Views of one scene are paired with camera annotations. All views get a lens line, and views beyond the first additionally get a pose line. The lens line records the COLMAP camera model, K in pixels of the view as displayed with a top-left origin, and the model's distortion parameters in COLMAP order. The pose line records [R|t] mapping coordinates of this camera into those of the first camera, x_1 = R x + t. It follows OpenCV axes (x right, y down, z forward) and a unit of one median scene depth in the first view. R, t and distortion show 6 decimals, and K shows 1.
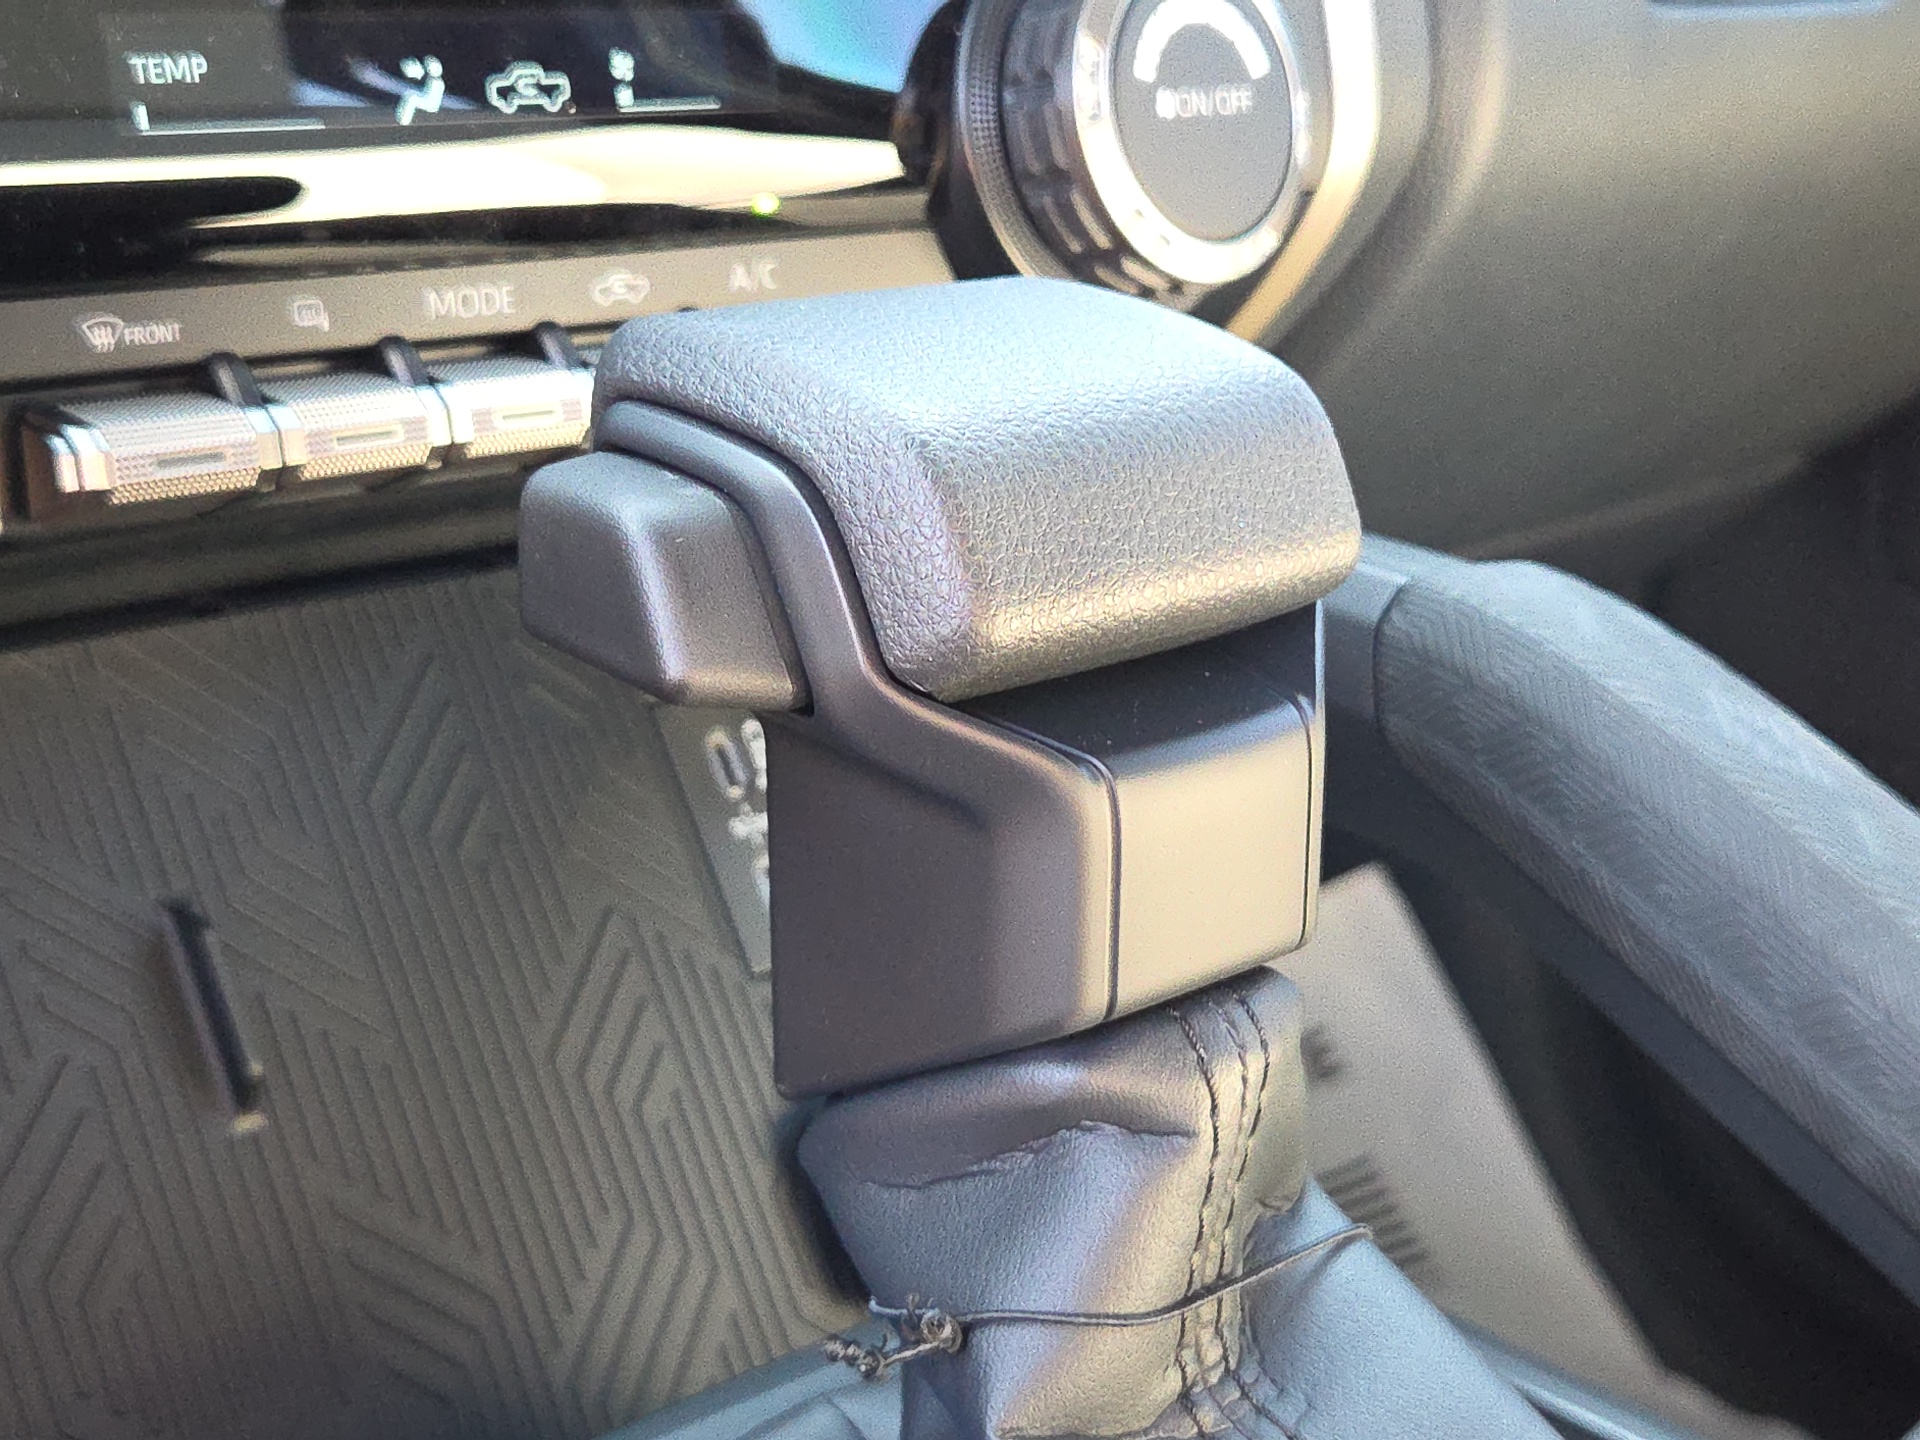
lens RADIAL K [[2810.2, 0, 986.5], [0, 2810.2, 712.3], [0, 0, 1]] dist [0.069695, -0.050856]
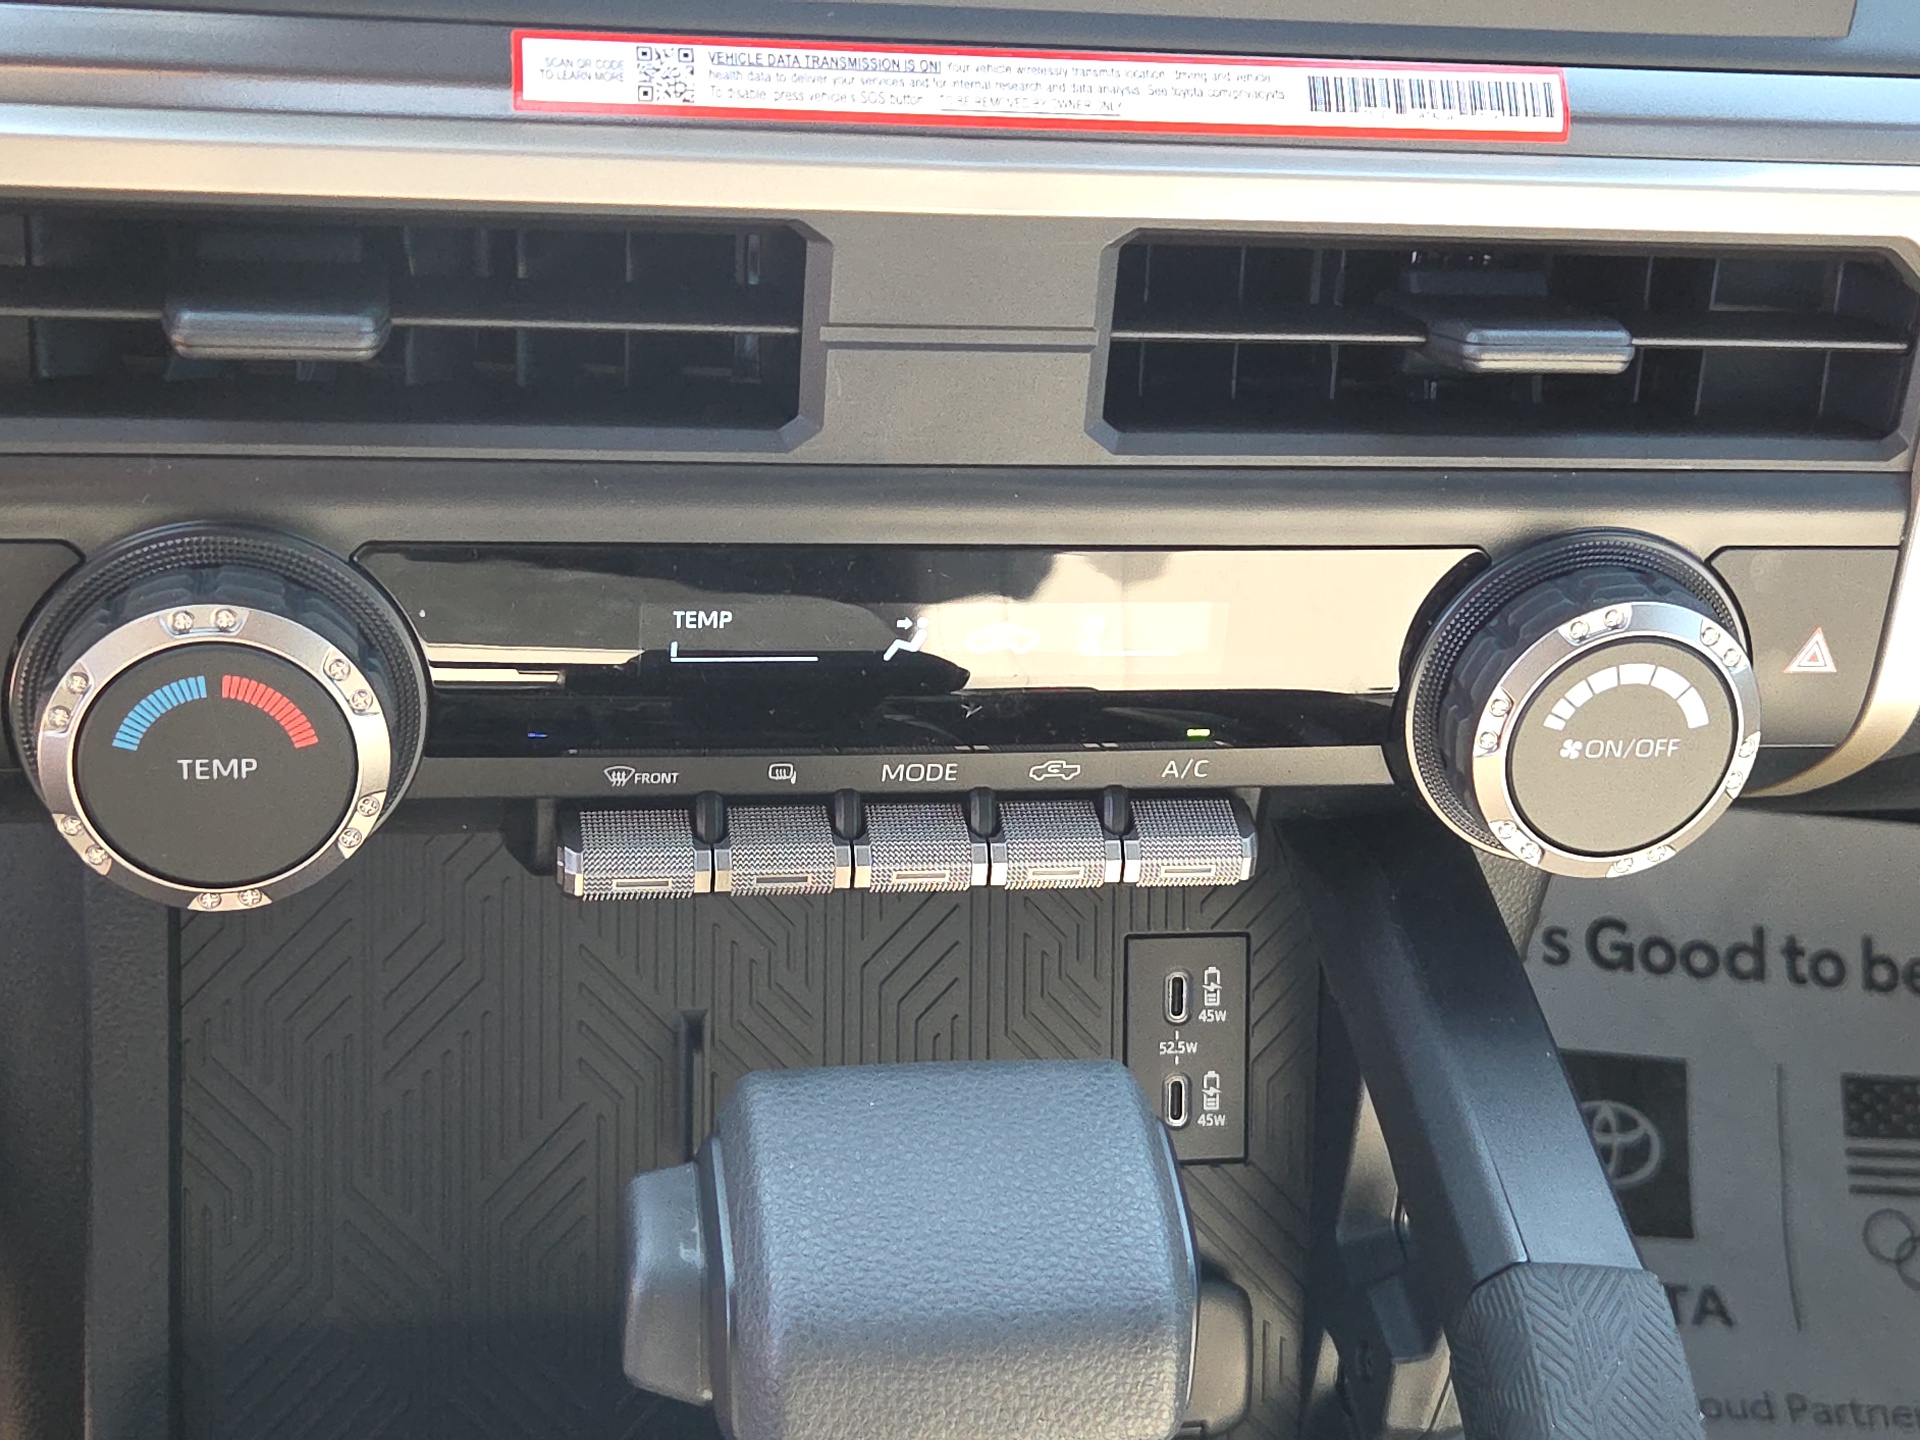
lens RADIAL K [[2810.2, 0, 986.5], [0, 2810.2, 712.3], [0, 0, 1]] dist [0.069695, -0.050856]
pose [[0.824516, 0.395267, -0.404893, 0.364974], [-0.254505, 0.898154, 0.358534, -0.649864], [0.505373, -0.192570, 0.841139, -0.086818]]
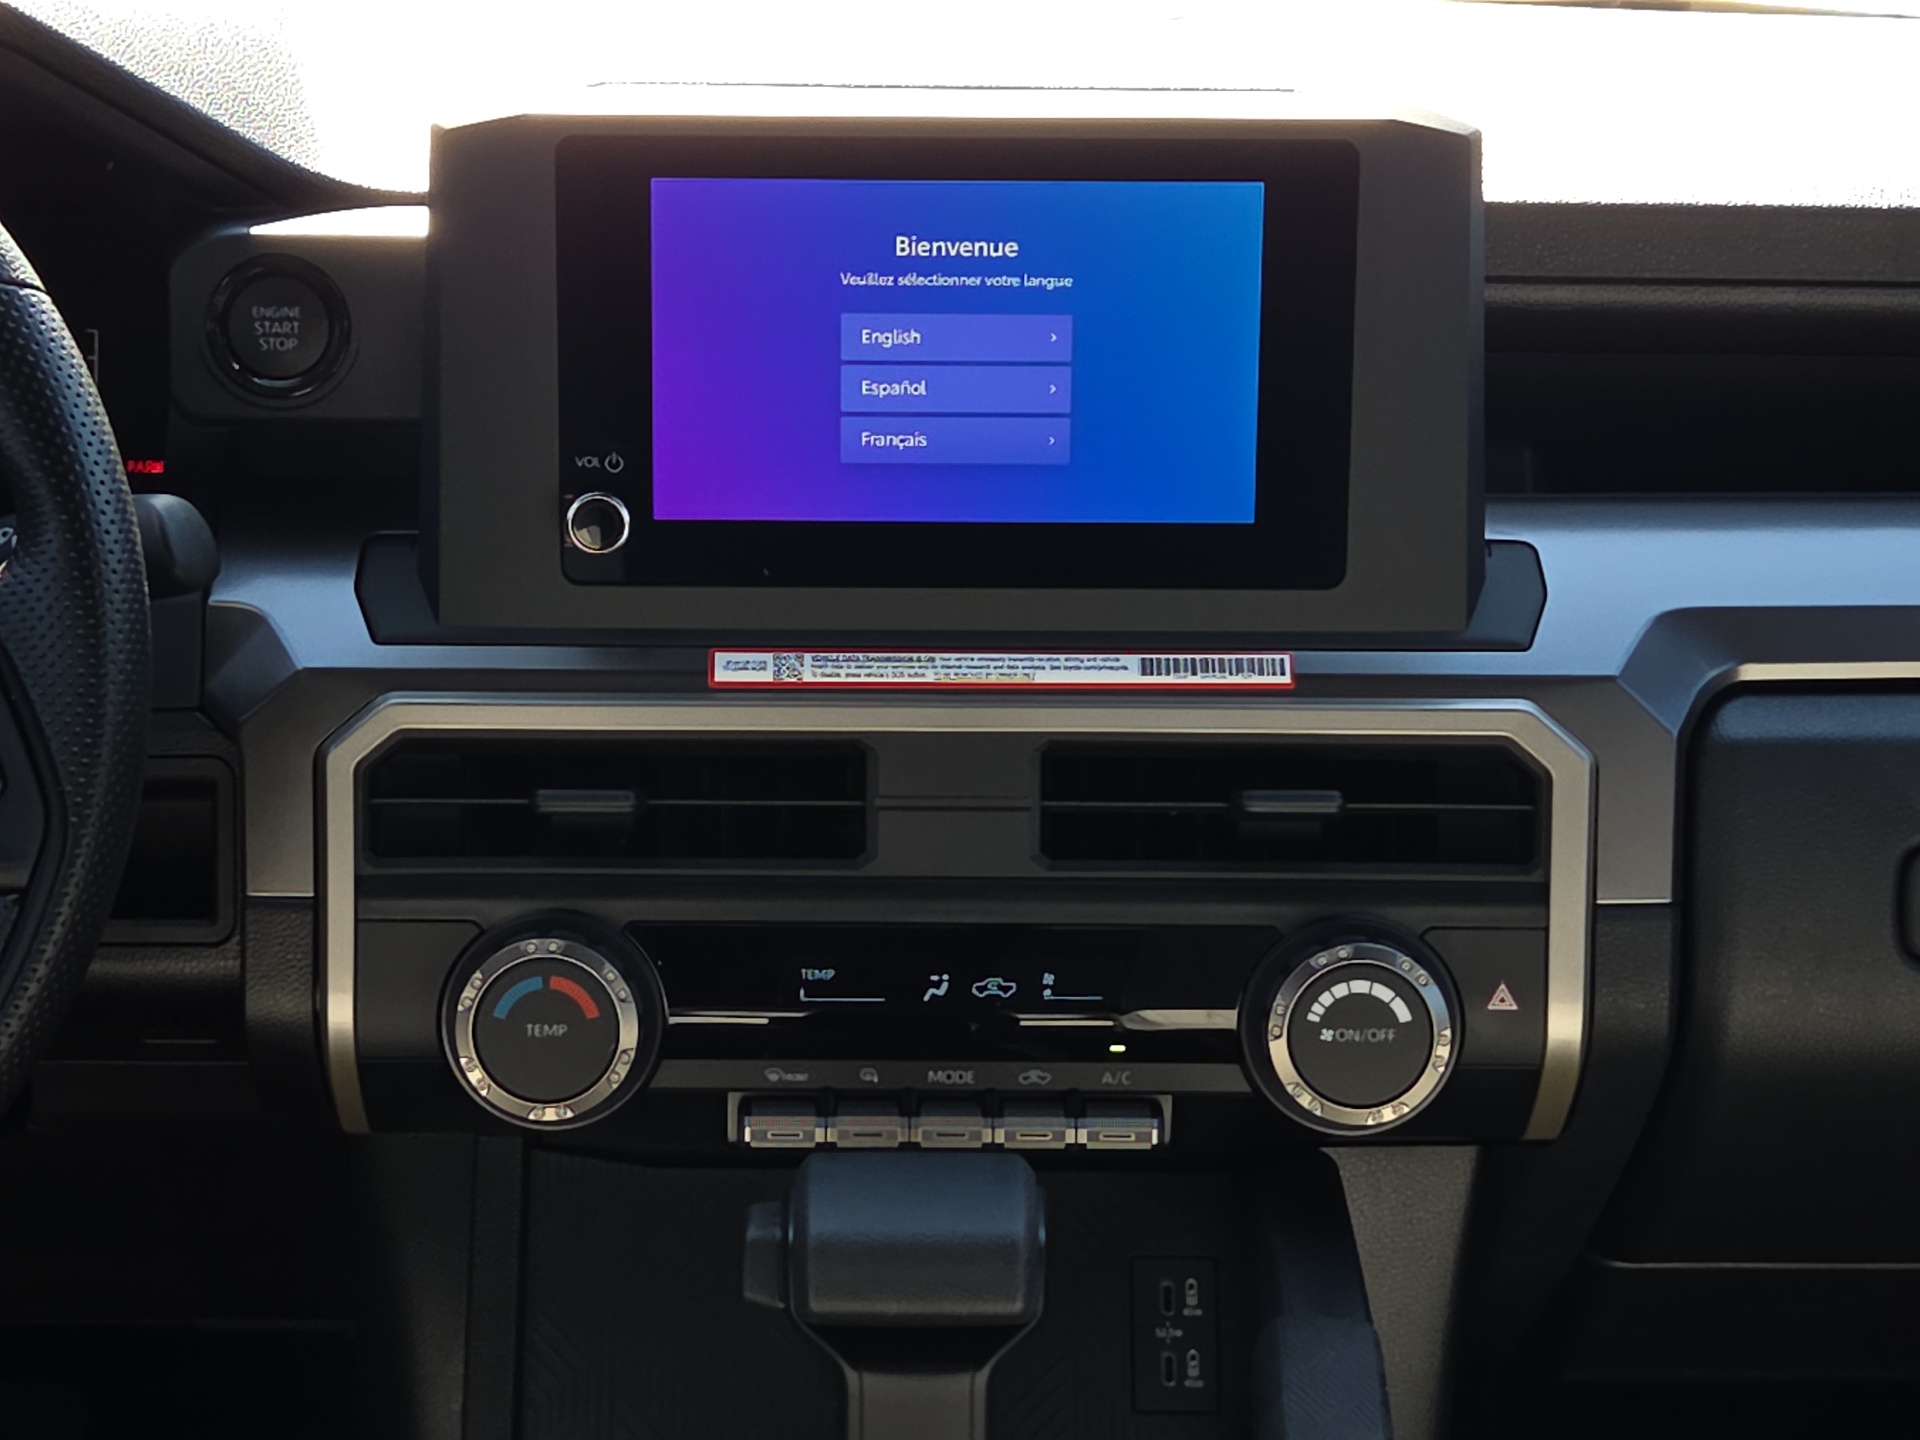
lens RADIAL K [[3762.1, 0, 960.0], [0, 3762.1, 720.0], [0, 0, 1]] dist [0.059136, 0.062131]
pose [[0.736602, 0.178347, -0.652387, 1.700694], [-0.188820, 0.980479, 0.054846, -0.583387], [0.649434, 0.082784, 0.755899, -1.255074]]
